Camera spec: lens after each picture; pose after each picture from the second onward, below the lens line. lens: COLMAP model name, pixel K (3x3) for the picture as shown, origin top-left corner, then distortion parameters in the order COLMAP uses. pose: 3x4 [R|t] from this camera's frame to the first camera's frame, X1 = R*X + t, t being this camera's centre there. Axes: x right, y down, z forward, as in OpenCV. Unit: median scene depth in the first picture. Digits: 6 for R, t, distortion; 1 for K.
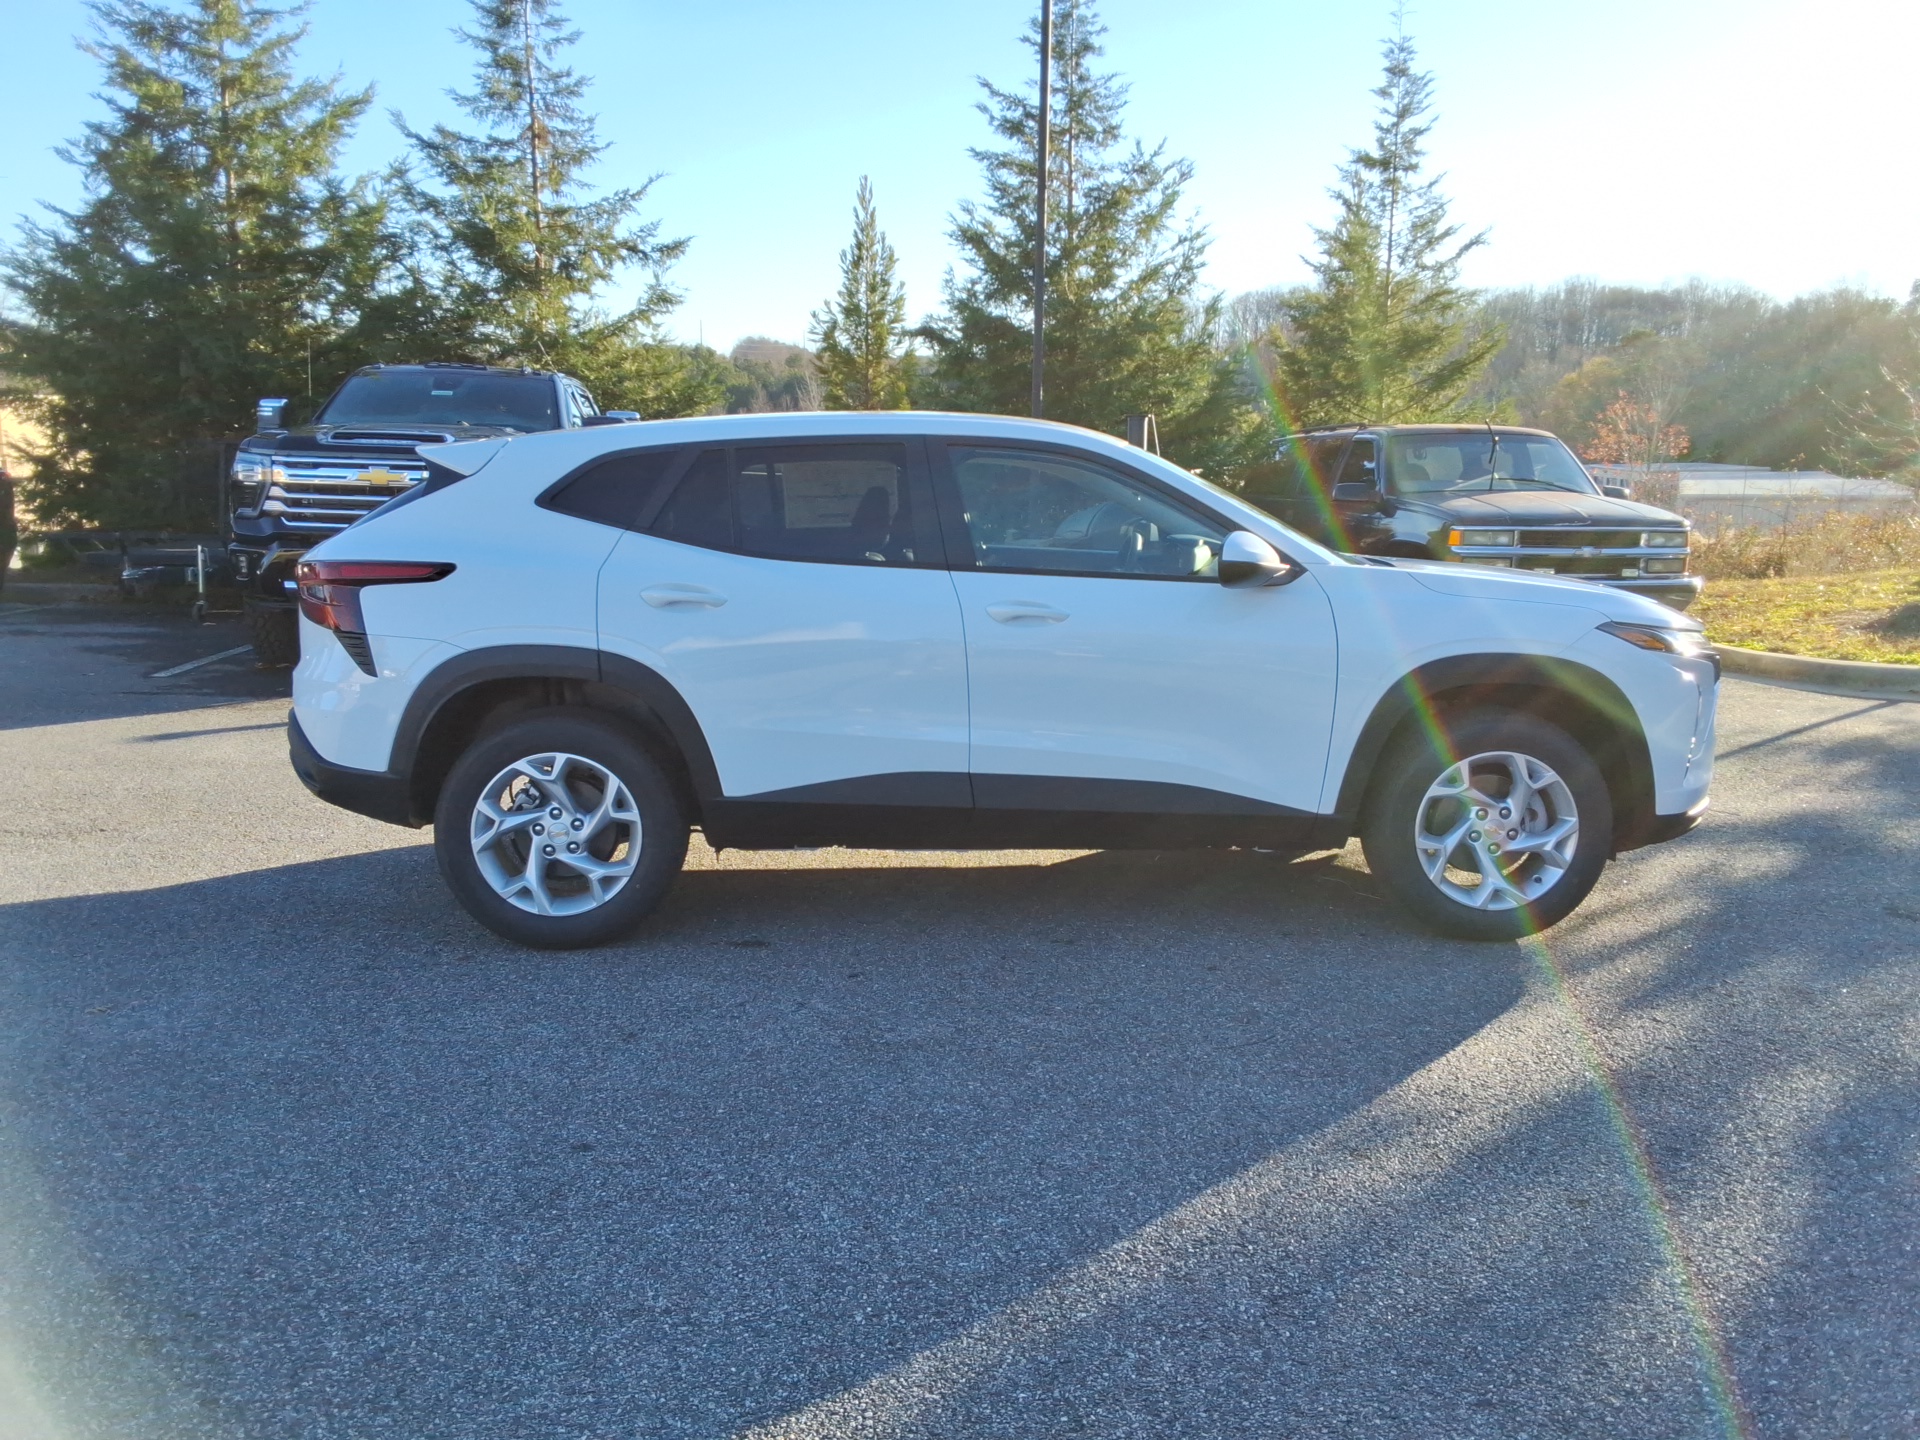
lens RADIAL K [[1516.2, 0, 973.3], [0, 1516.2, 701.0], [0, 0, 1]] dist [0.122356, -0.192917]
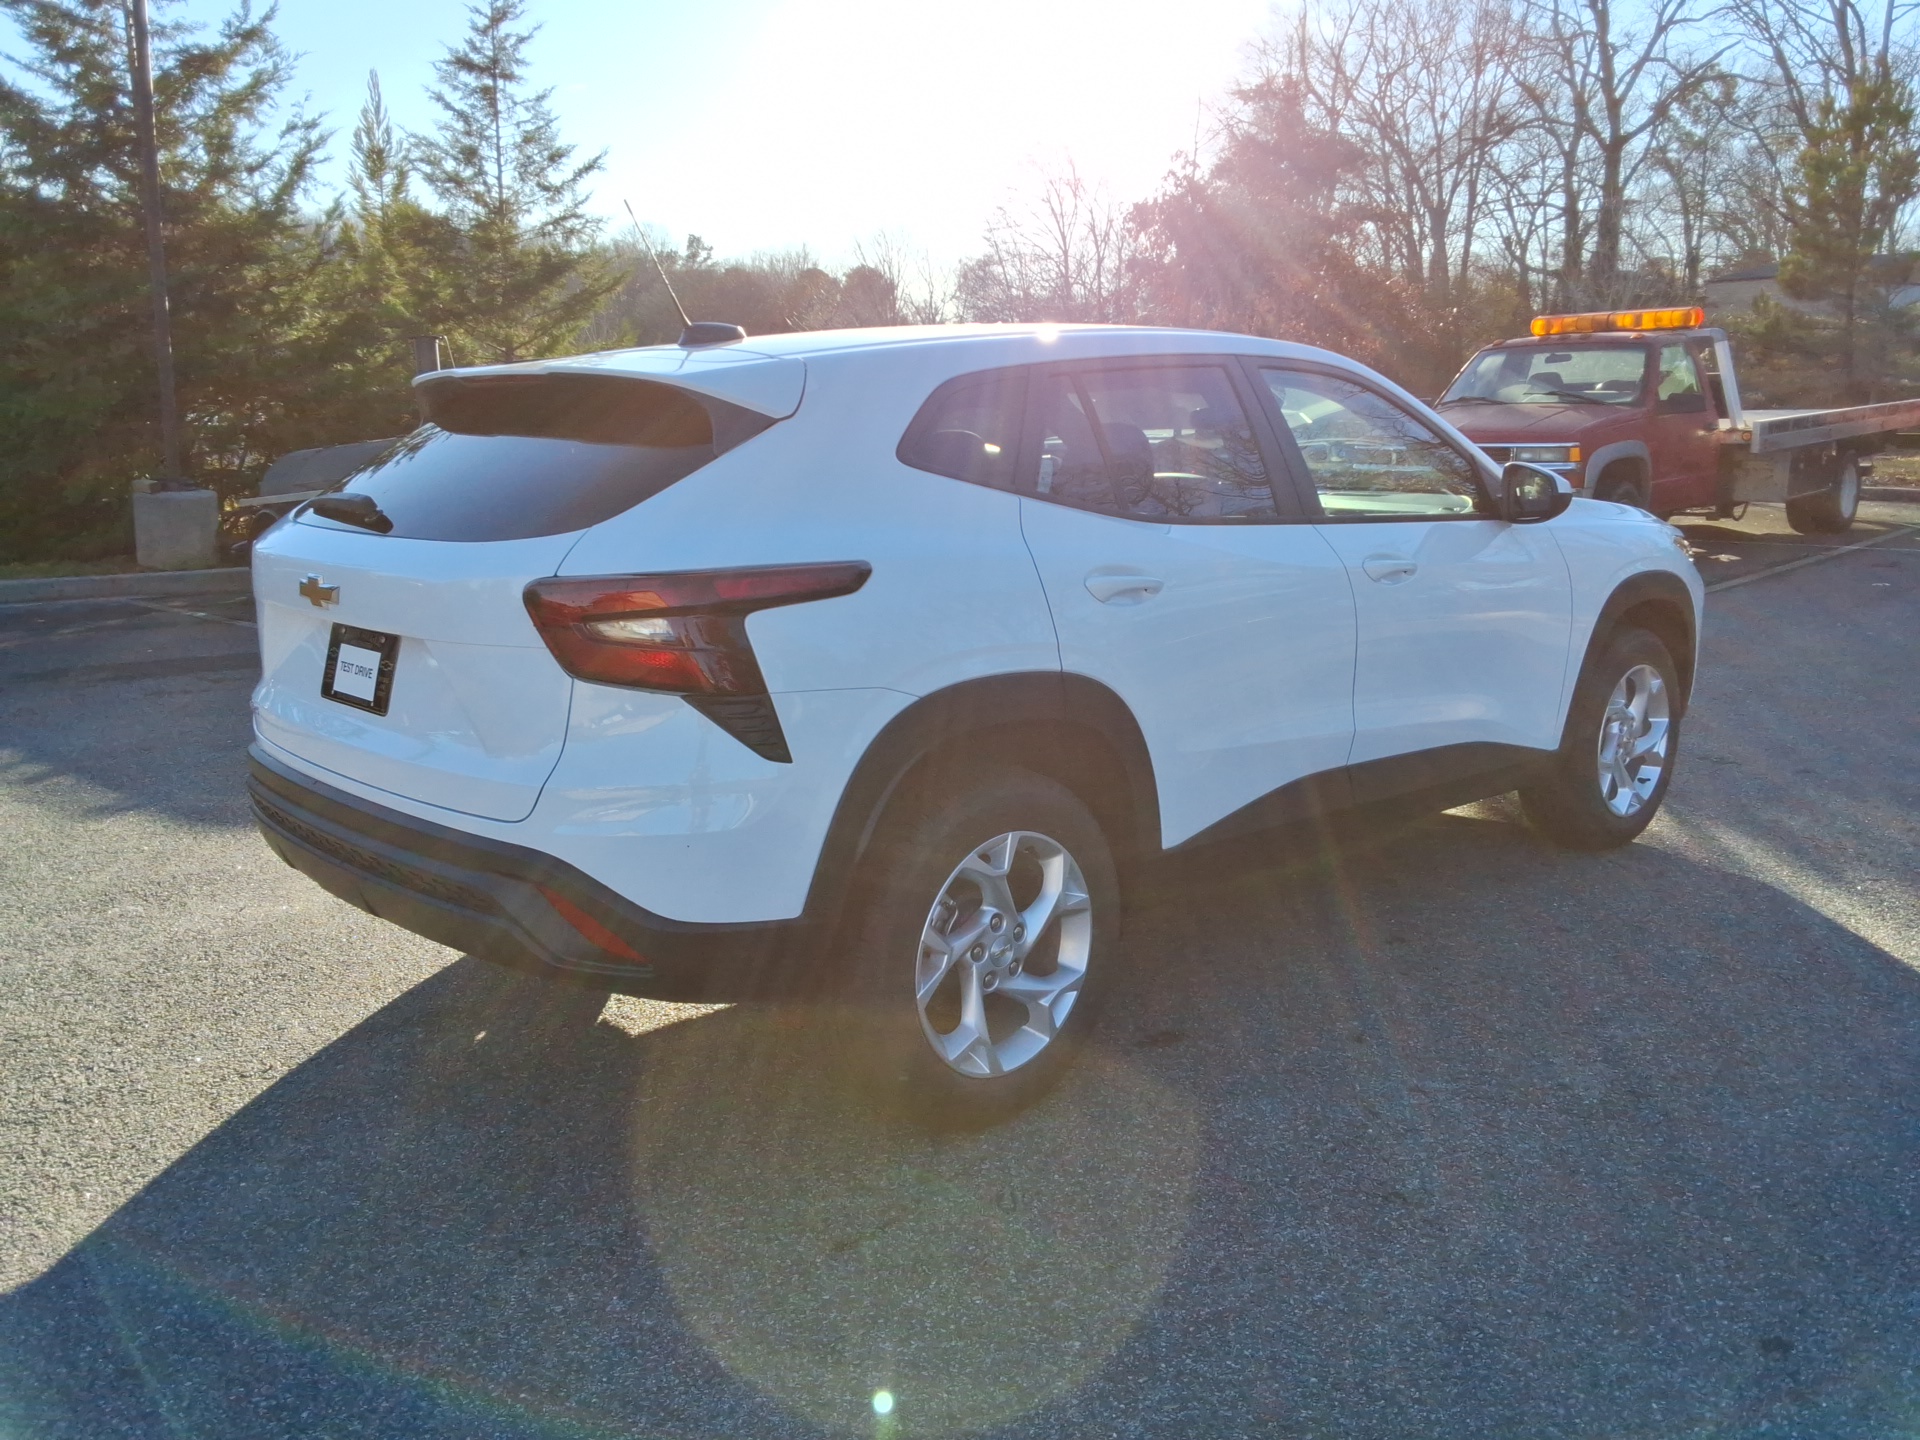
lens RADIAL K [[1516.2, 0, 973.3], [0, 1516.2, 701.0], [0, 0, 1]] dist [0.122356, -0.192917]
pose [[0.755625, -0.132573, 0.641448, -0.158707], [0.105385, 0.991151, 0.080706, -0.017673], [-0.646471, 0.006616, 0.762910, 0.110064]]
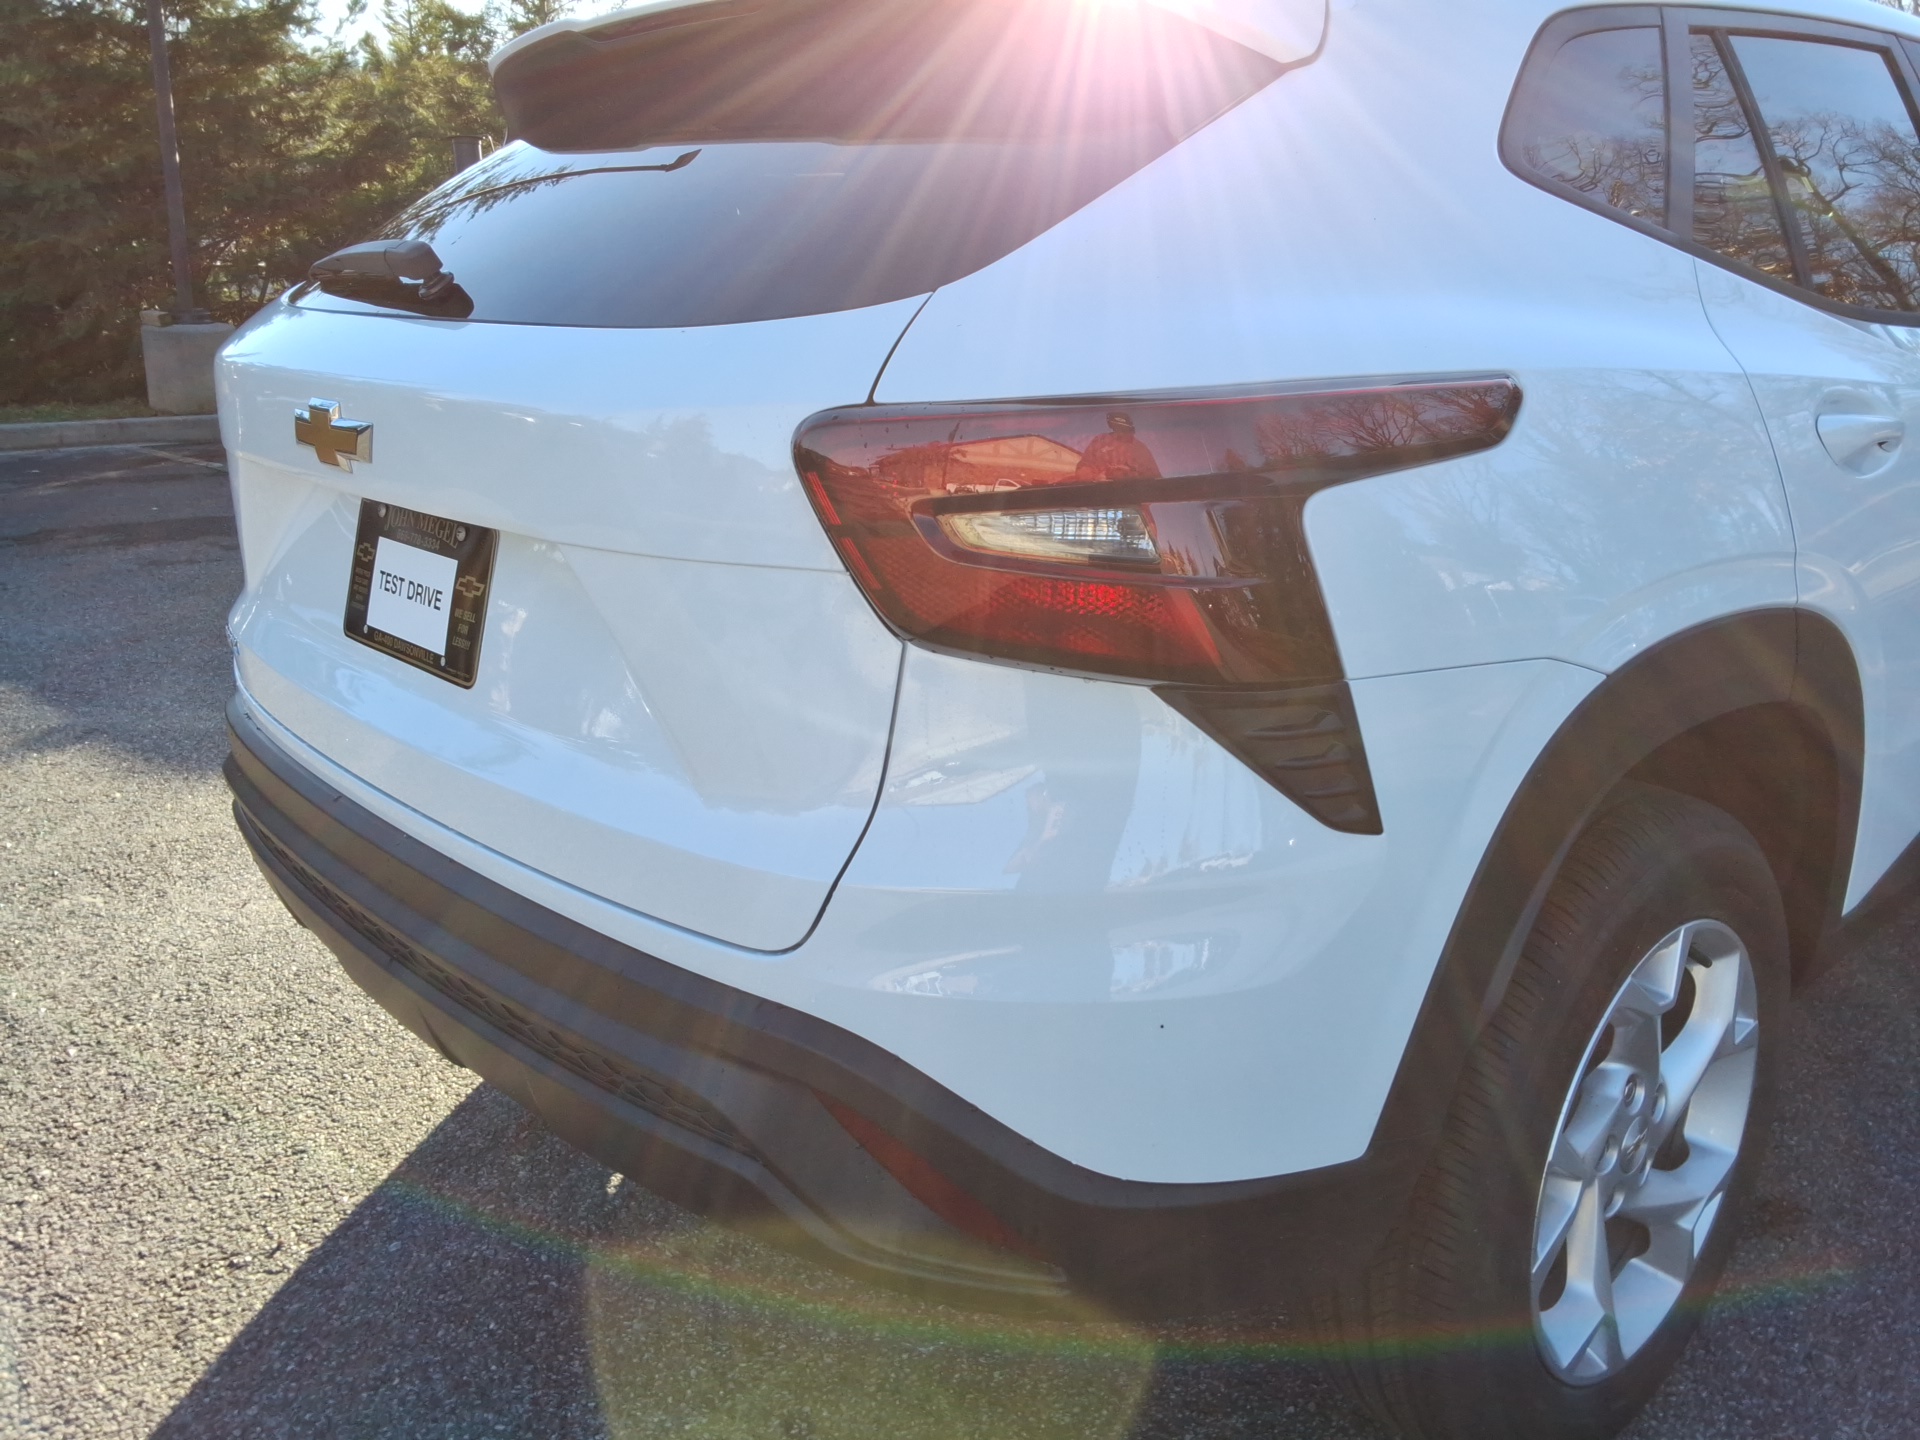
lens RADIAL K [[1516.2, 0, 973.3], [0, 1516.2, 701.0], [0, 0, 1]] dist [0.122356, -0.192917]
pose [[0.771127, -0.180960, 0.610423, -0.133346], [0.096010, 0.980845, 0.169485, -0.019886], [-0.629401, -0.072088, 0.773730, 0.186894]]
